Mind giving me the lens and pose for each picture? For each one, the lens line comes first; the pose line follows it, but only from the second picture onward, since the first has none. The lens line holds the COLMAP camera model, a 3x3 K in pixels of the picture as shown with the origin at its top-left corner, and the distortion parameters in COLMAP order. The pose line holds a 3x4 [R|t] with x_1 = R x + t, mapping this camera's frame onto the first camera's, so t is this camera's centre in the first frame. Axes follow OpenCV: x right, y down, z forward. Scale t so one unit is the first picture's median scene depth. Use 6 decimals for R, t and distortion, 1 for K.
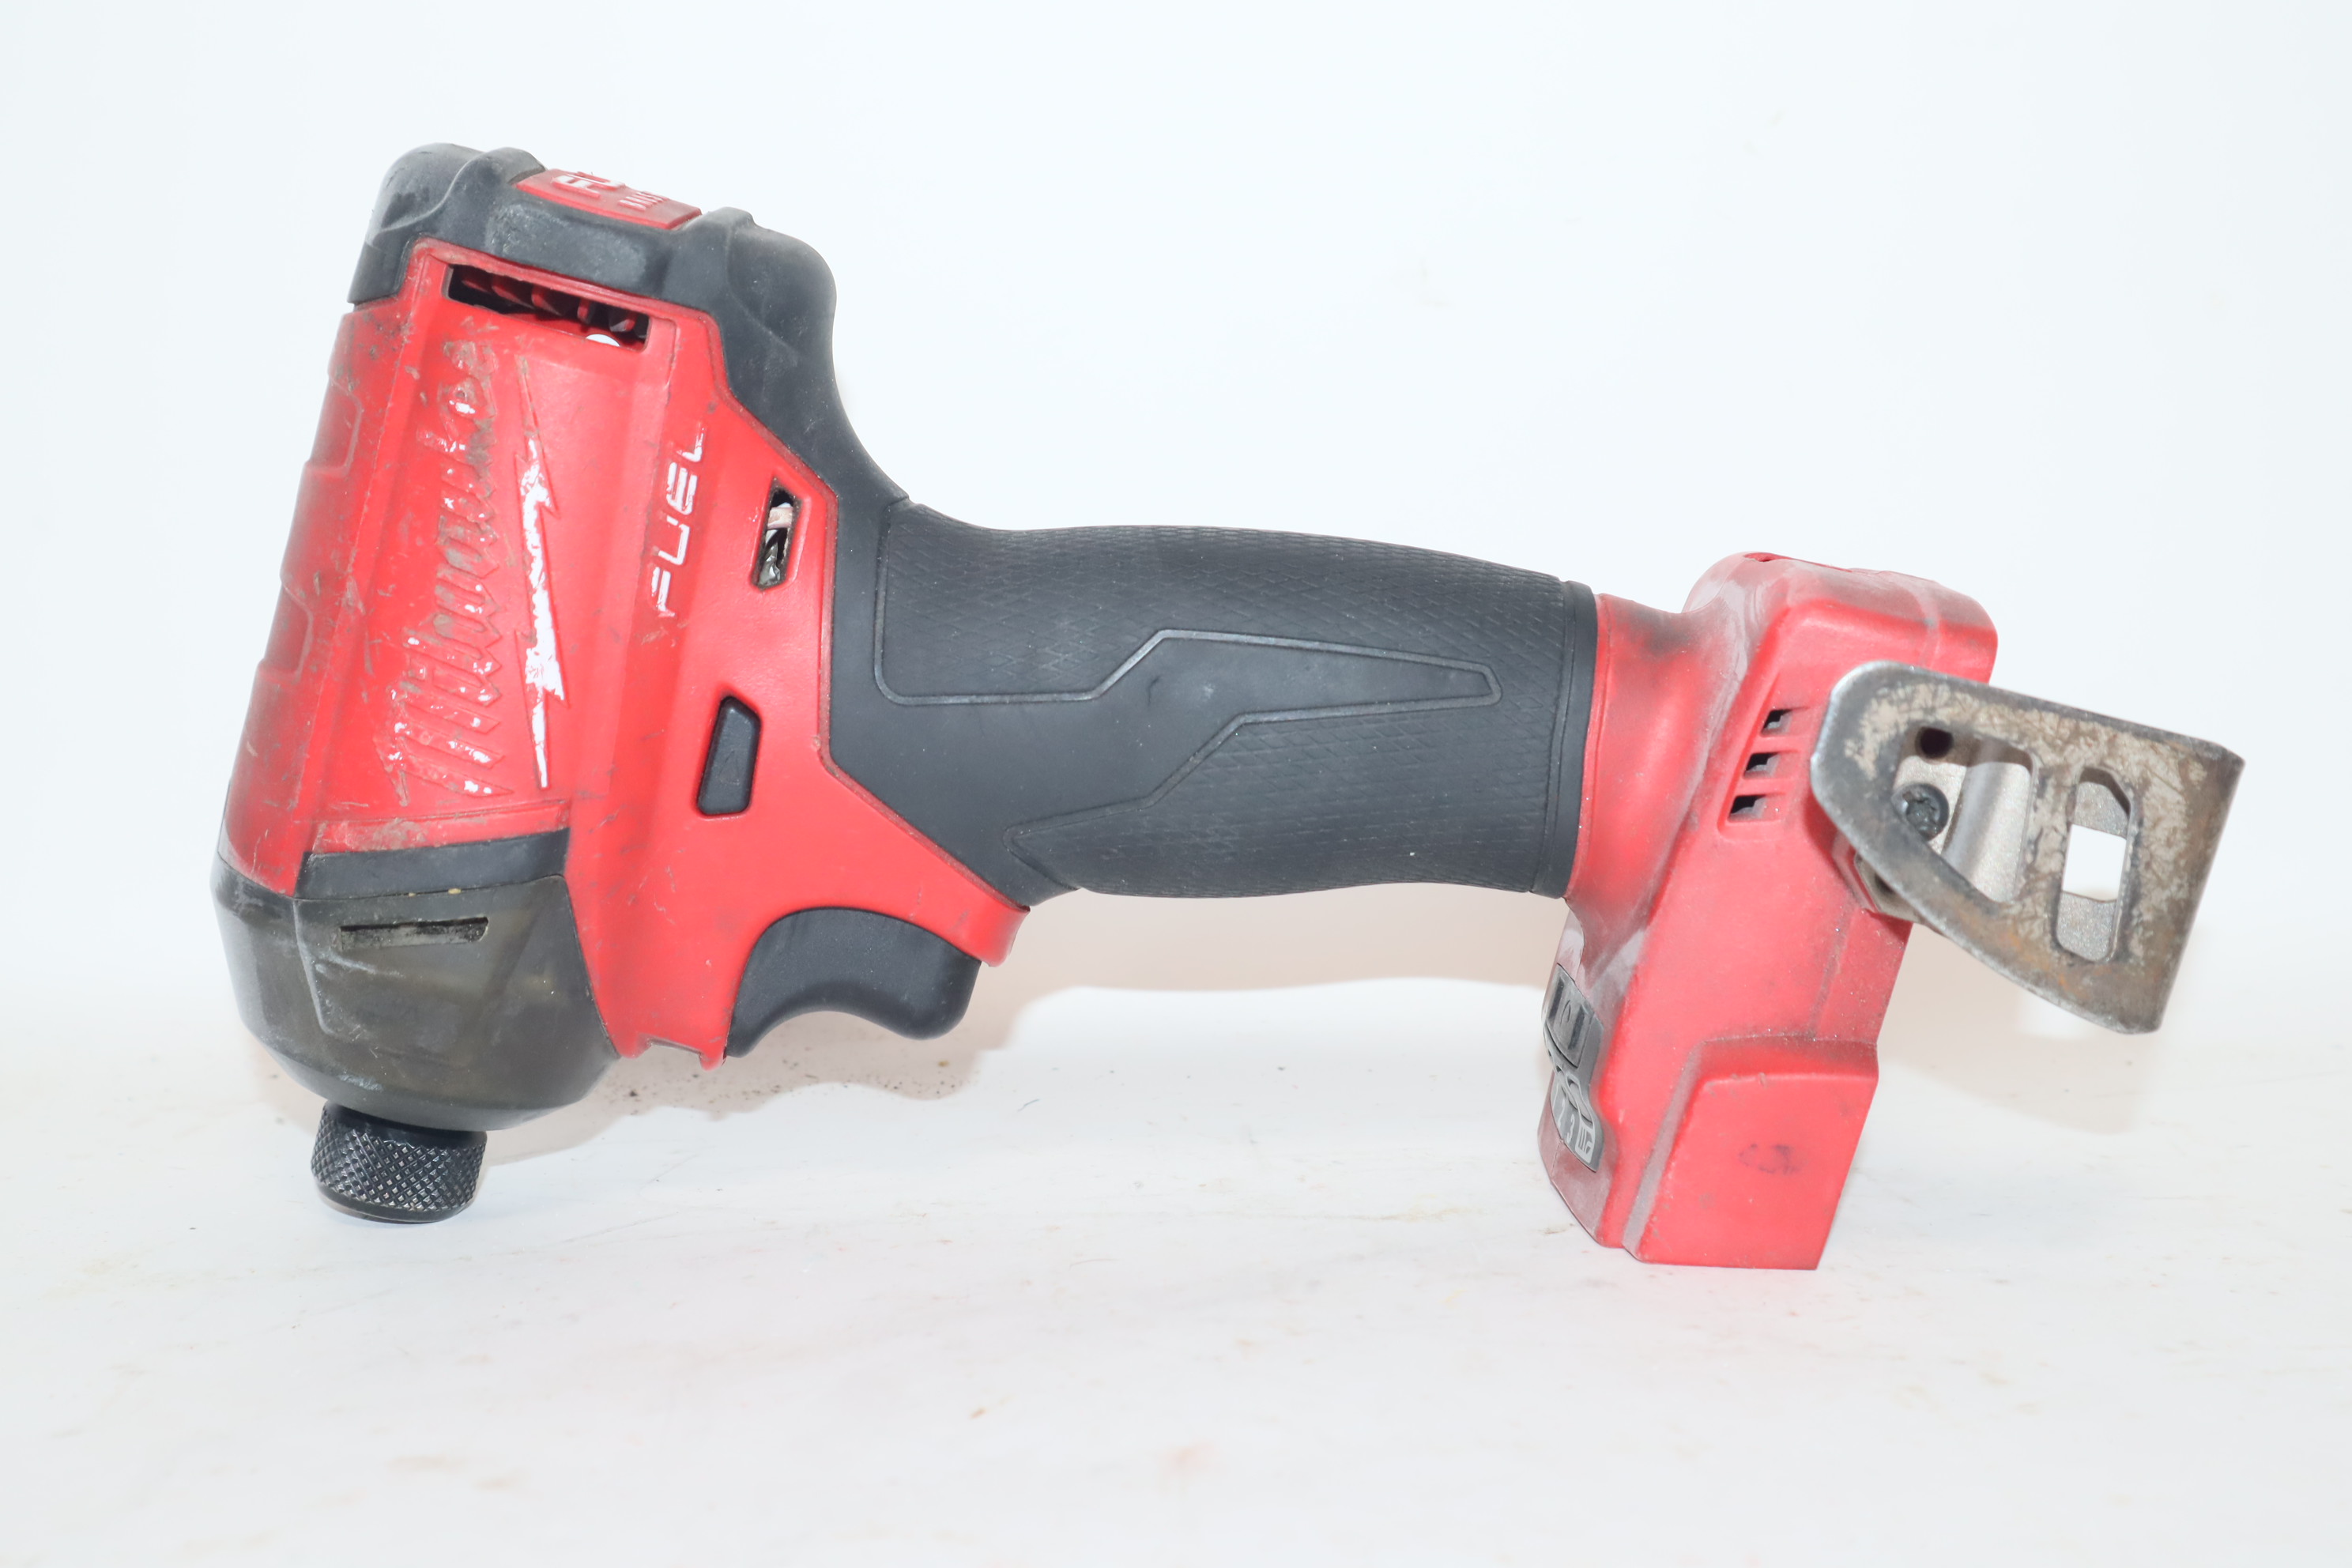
lens RADIAL K [[3132.7, 0, 1176.0], [0, 3132.7, 784.0], [0, 0, 1]] dist [0.021875, 0.113517]
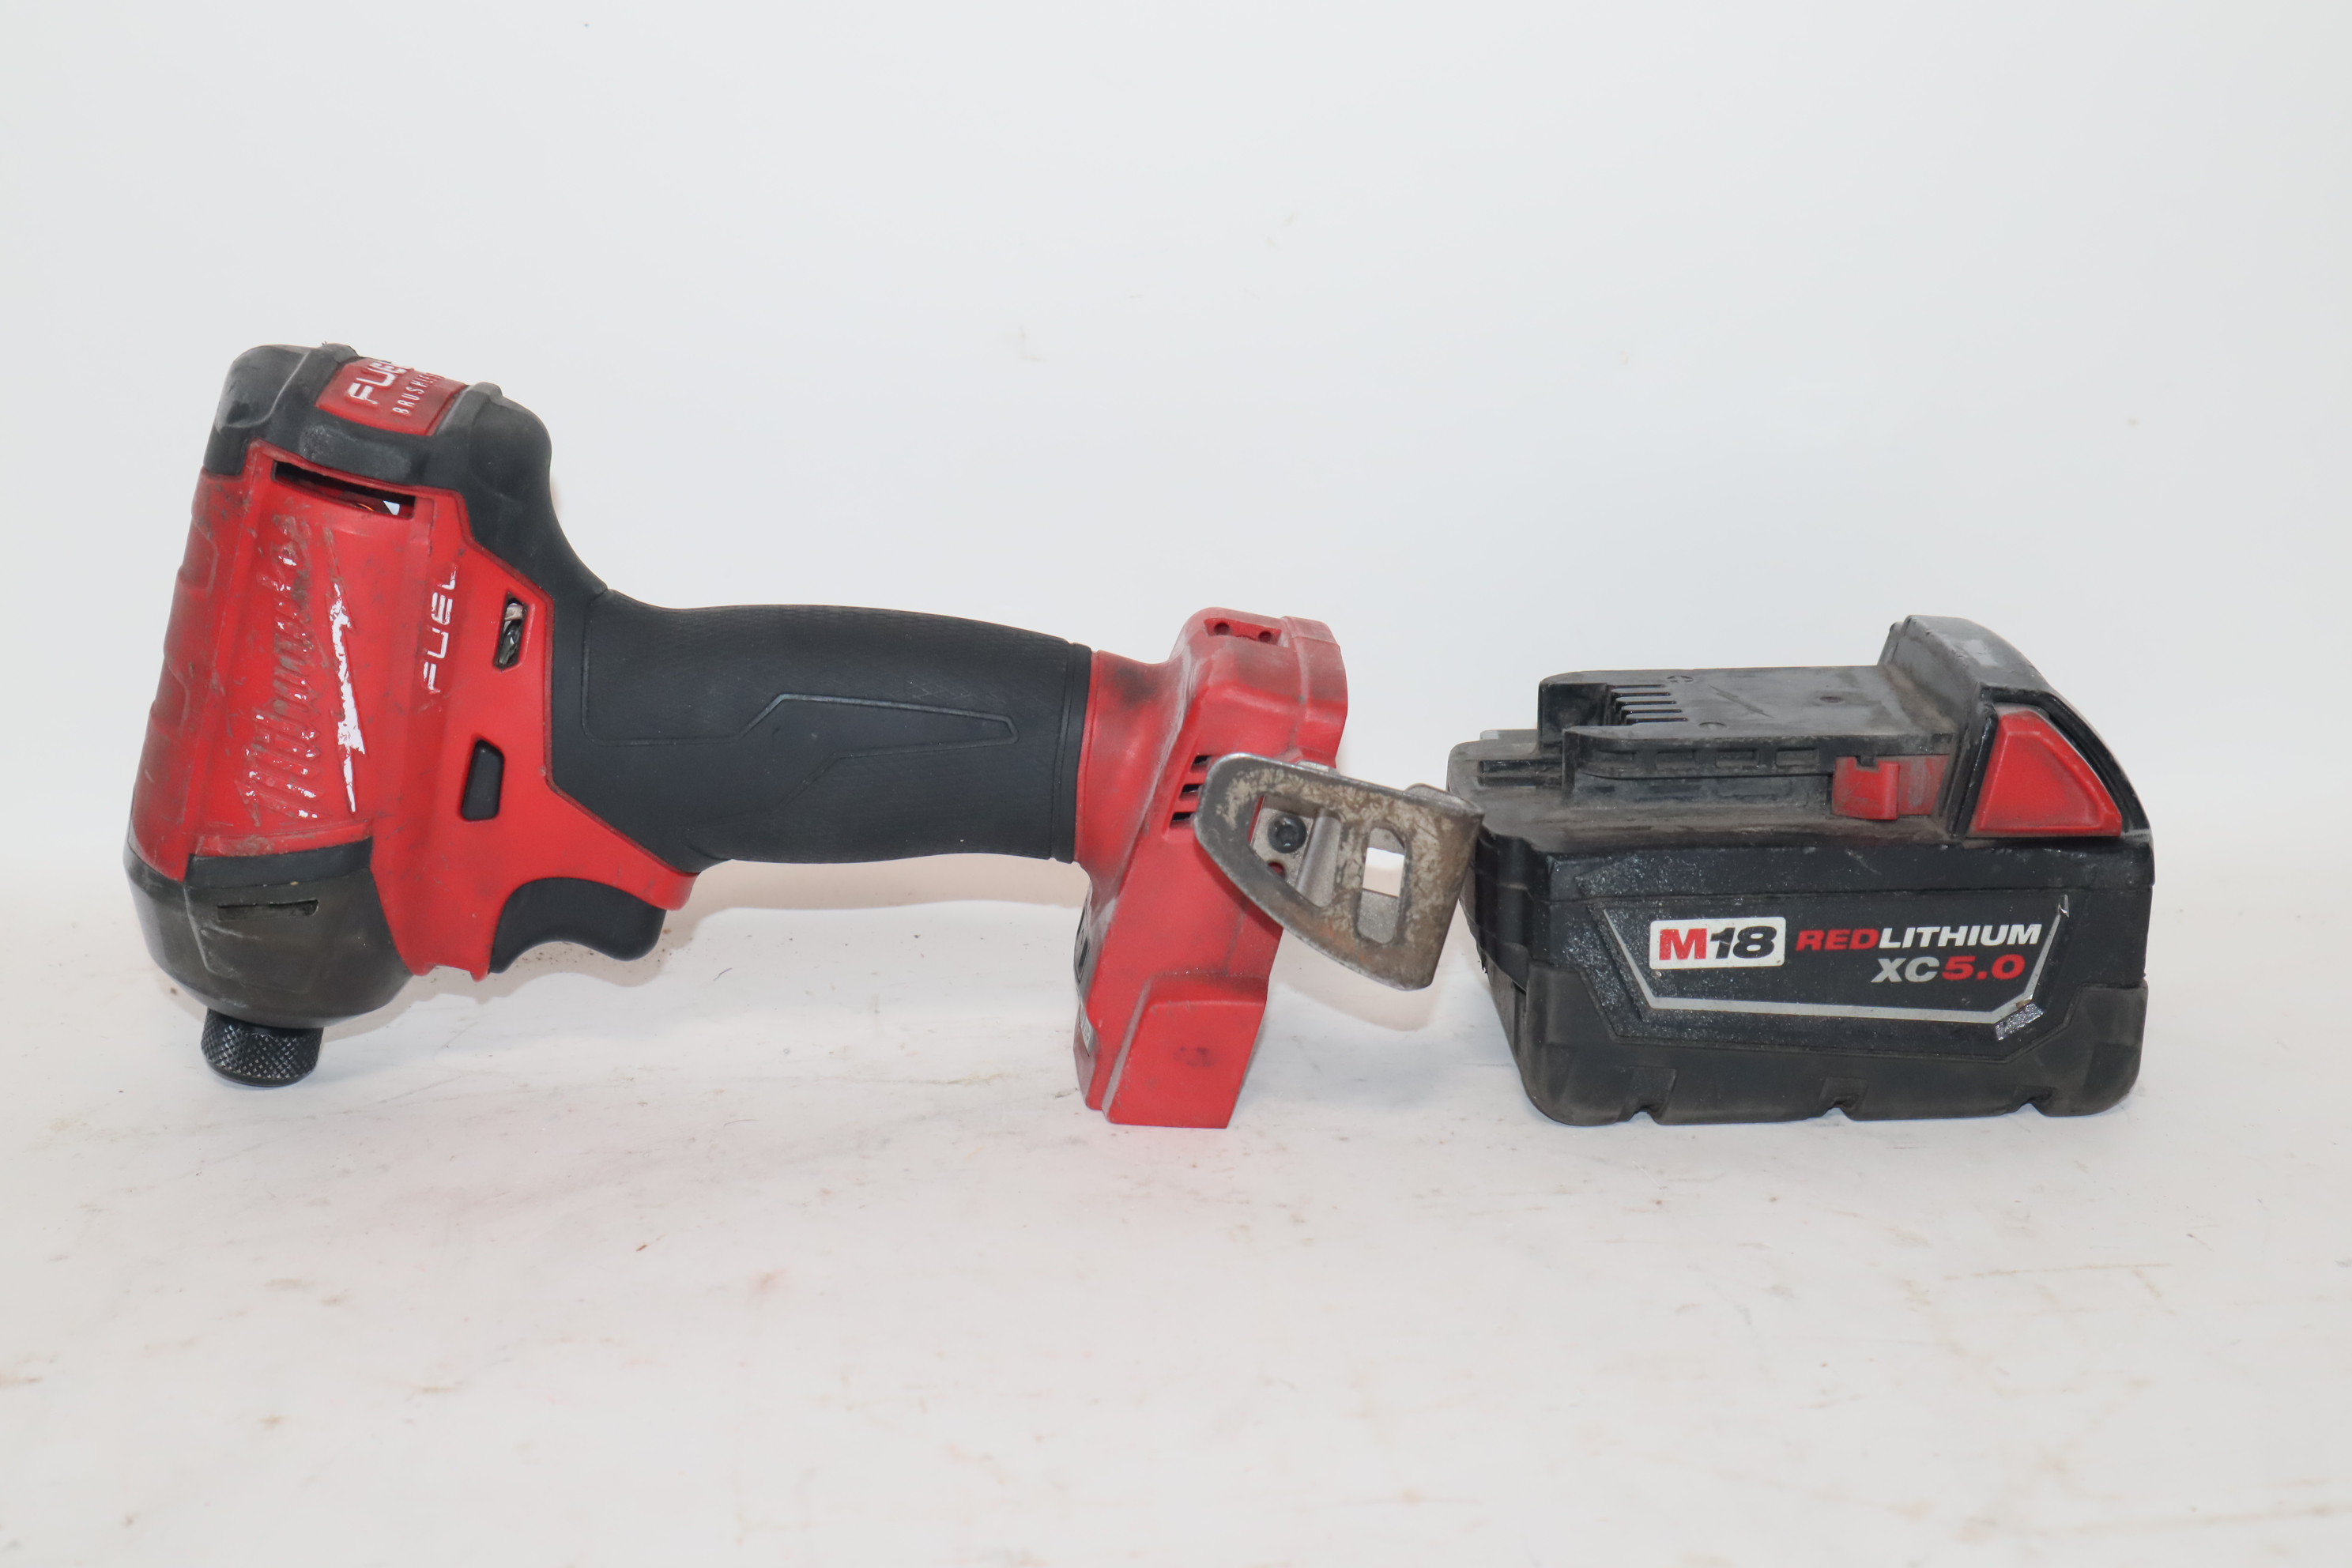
lens RADIAL K [[3473.6, 0, 1176.0], [0, 3473.6, 784.0], [0, 0, 1]] dist [0.034520, 0.034430]
pose [[0.999831, -0.001395, 0.018327, 0.152283], [-0.001357, 0.988792, 0.149295, -0.255269], [-0.018330, -0.149294, 0.988623, -0.609566]]
